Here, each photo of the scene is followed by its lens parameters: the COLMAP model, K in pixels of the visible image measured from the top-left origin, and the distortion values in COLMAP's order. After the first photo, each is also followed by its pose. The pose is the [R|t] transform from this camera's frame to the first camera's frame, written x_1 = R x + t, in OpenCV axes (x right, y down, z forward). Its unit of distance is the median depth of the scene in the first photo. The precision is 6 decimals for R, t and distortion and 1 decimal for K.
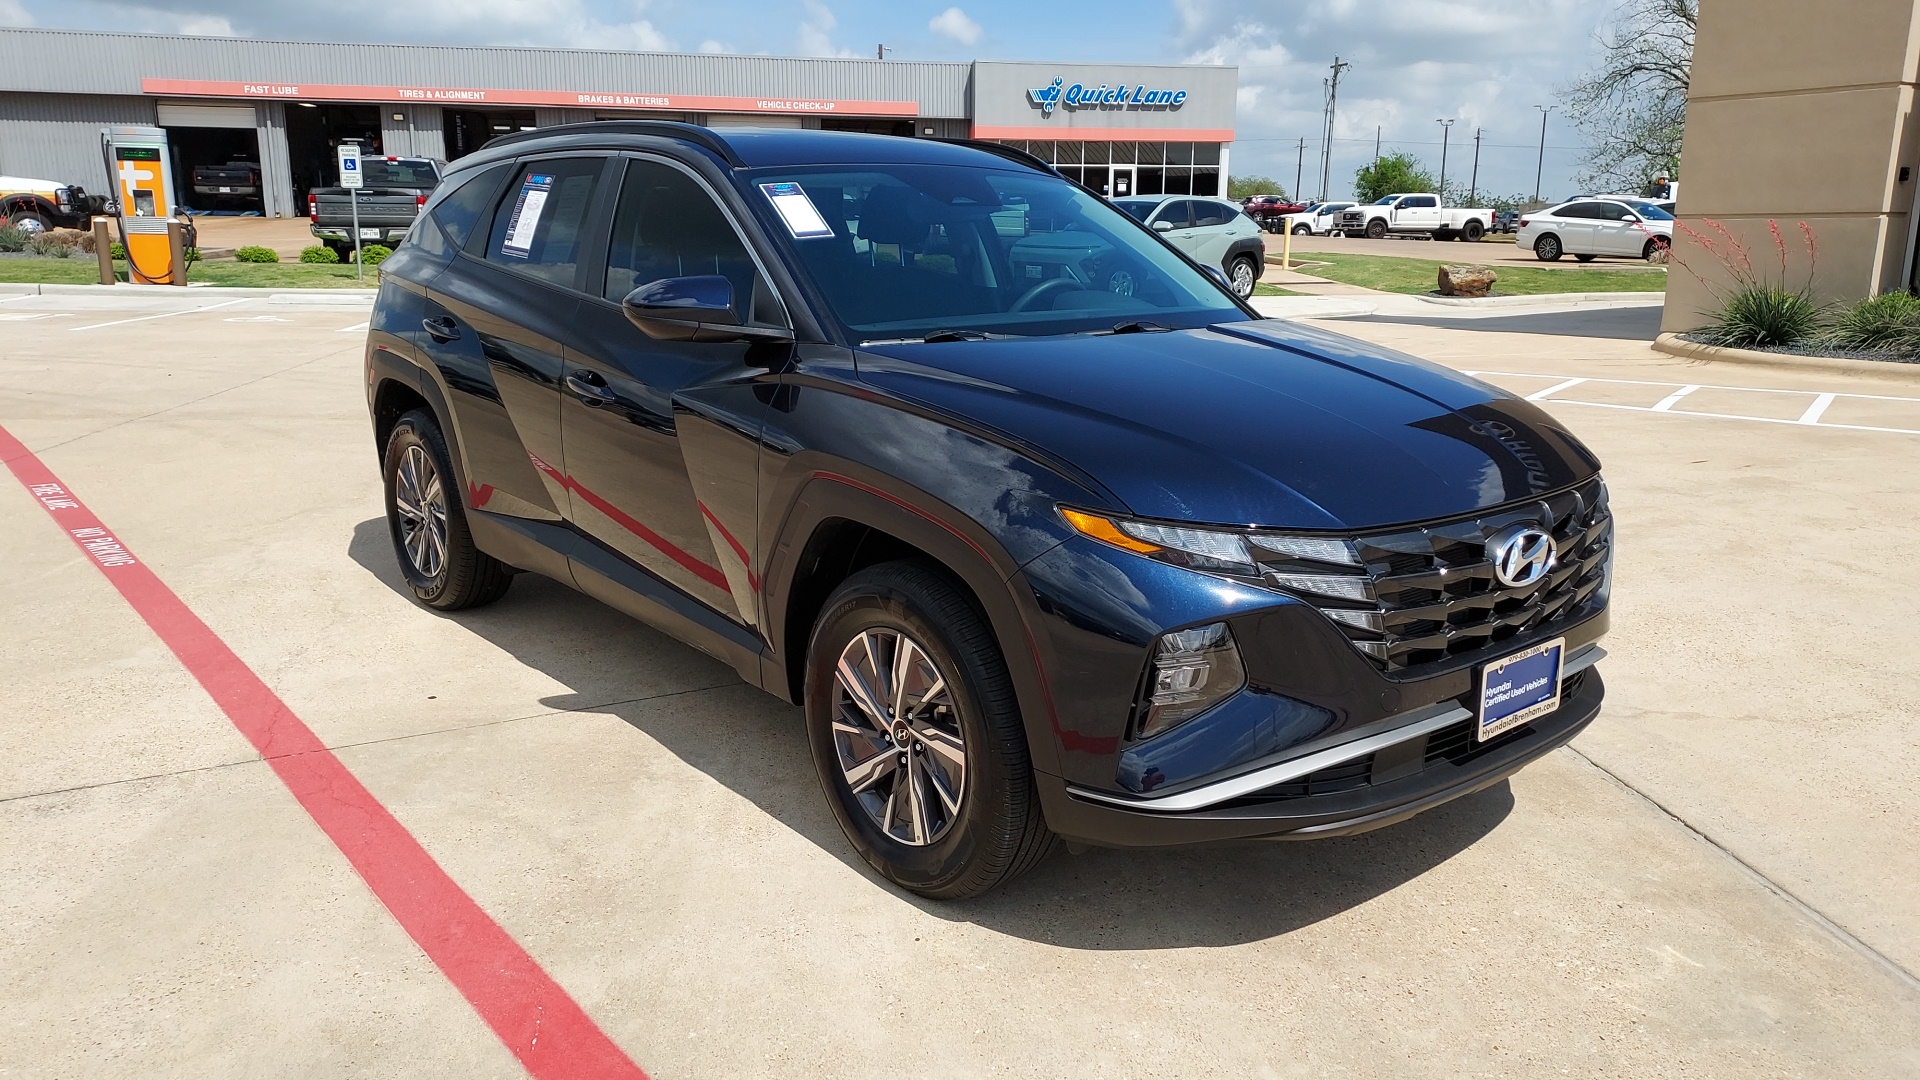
lens RADIAL K [[1370.6, 0, 960.0], [0, 1370.6, 540.0], [0, 0, 1]] dist [0.070853, -0.102547]
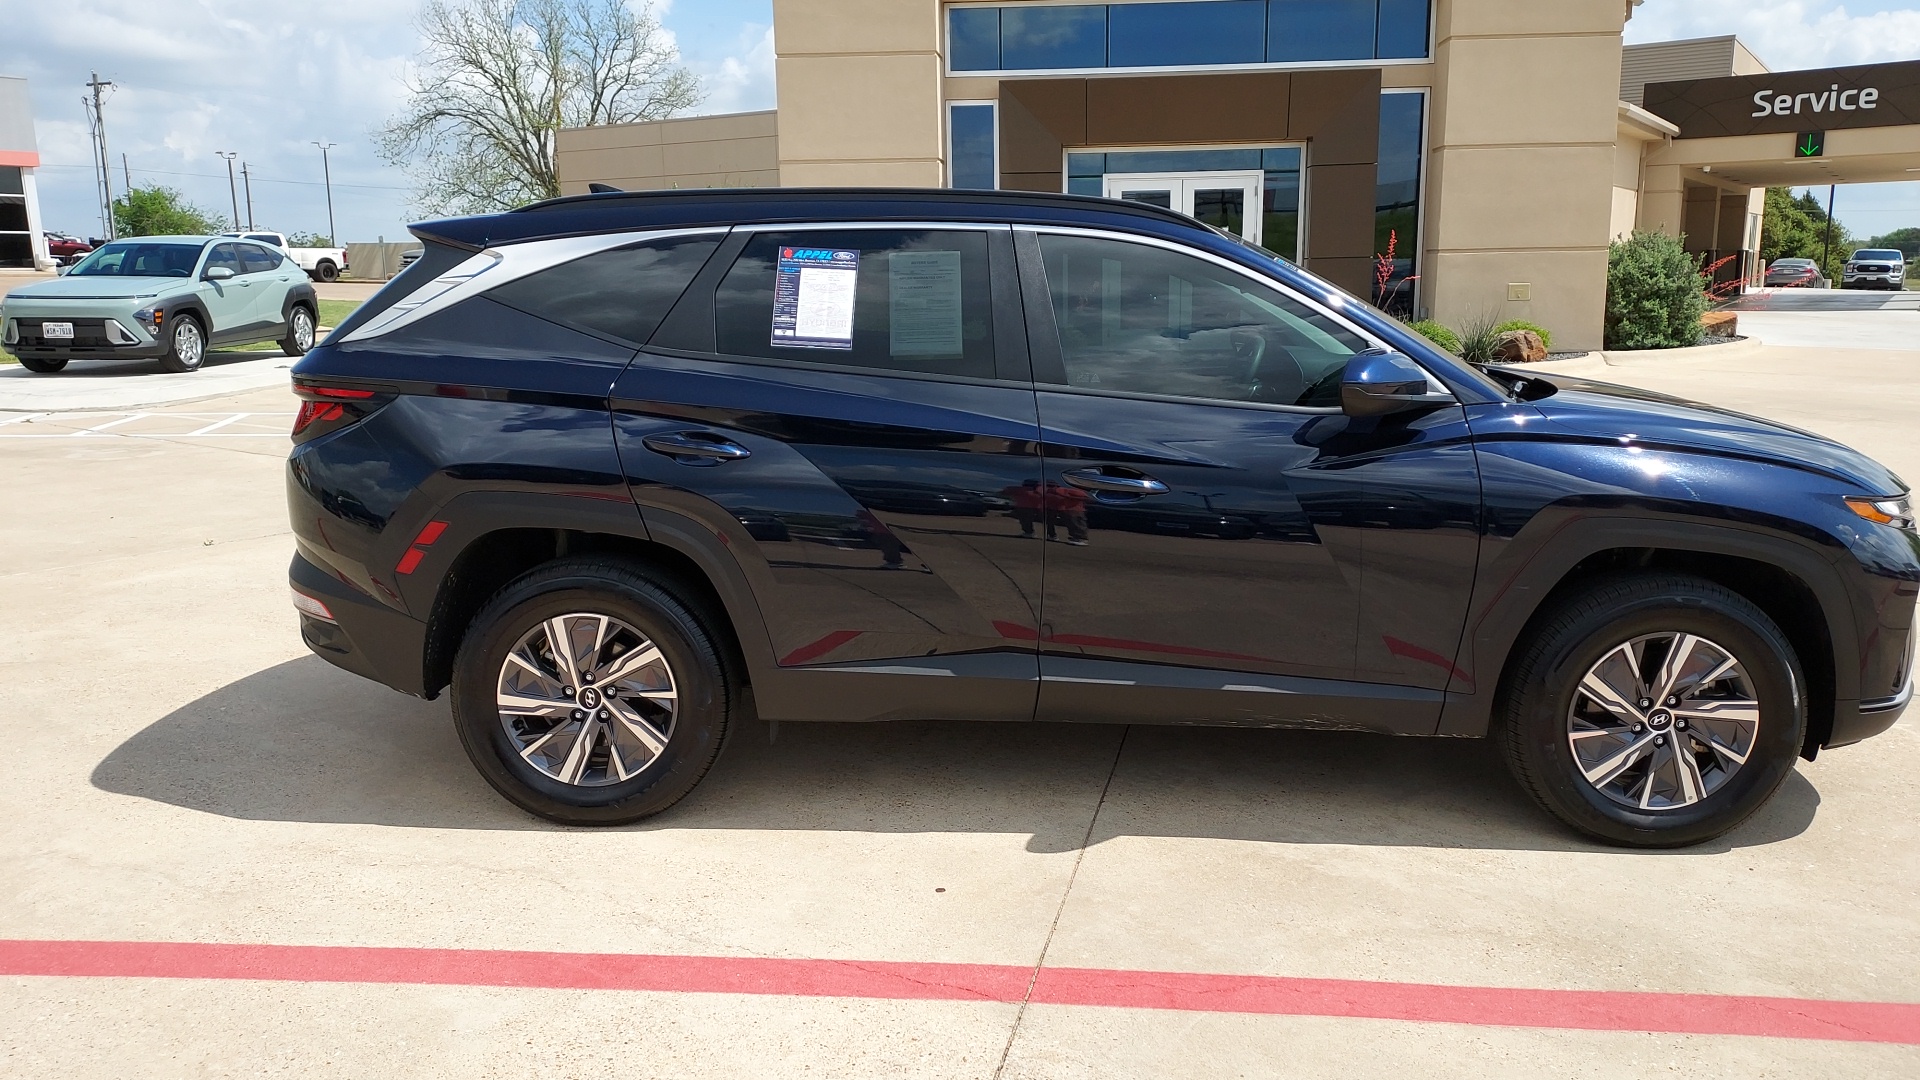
lens RADIAL K [[1394.6, 0, 960.0], [0, 1394.6, 540.0], [0, 0, 1]] dist [0.029683, 0.004644]
pose [[0.681156, -0.155542, 0.715426, -0.796516], [0.175759, 0.983337, 0.046449, -0.106663], [-0.710729, 0.094104, 0.697143, 0.345708]]
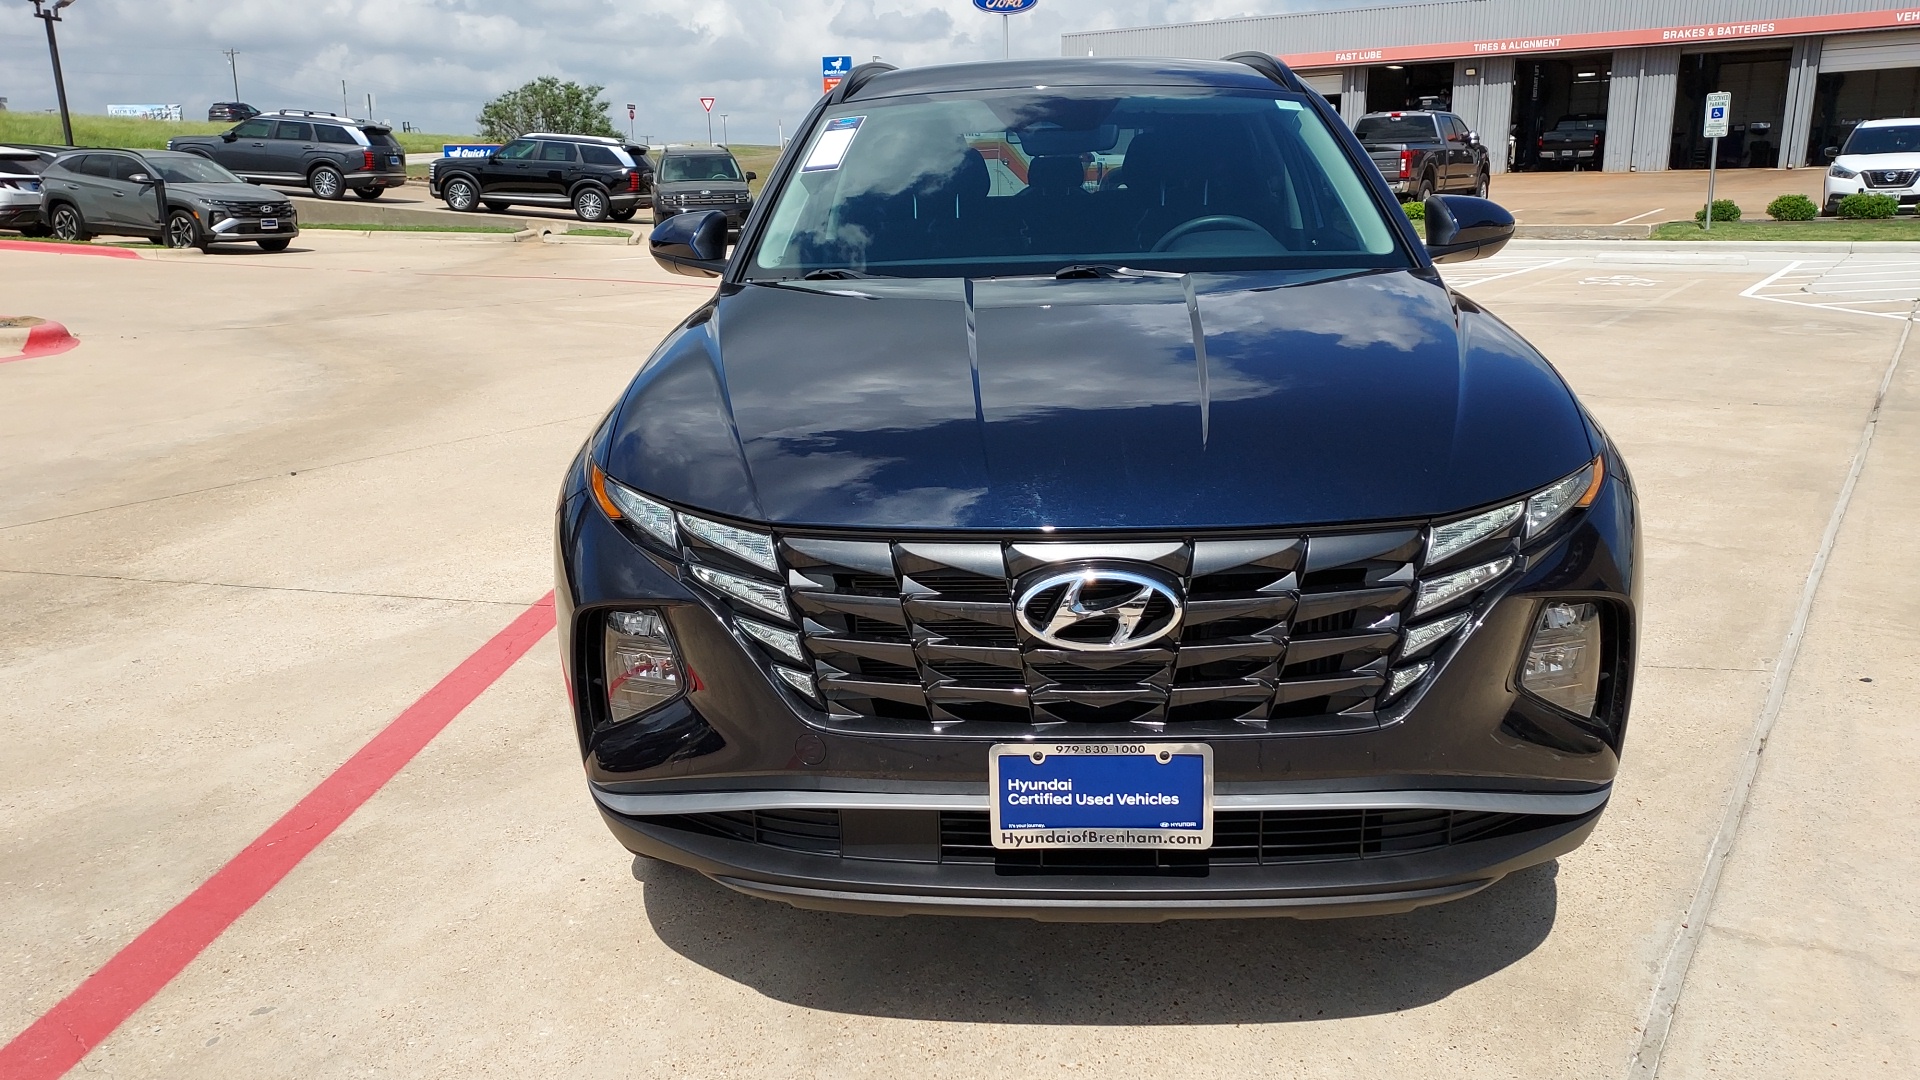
lens RADIAL K [[1356.5, 0, 990.3], [0, 1356.5, 540.0], [0, 0, 1]] dist [0.031661, 0.003049]
pose [[0.746399, 0.150179, -0.648333, 0.459584], [-0.127739, 0.988421, 0.081896, -0.041379], [0.653125, 0.021690, 0.756940, 0.254025]]
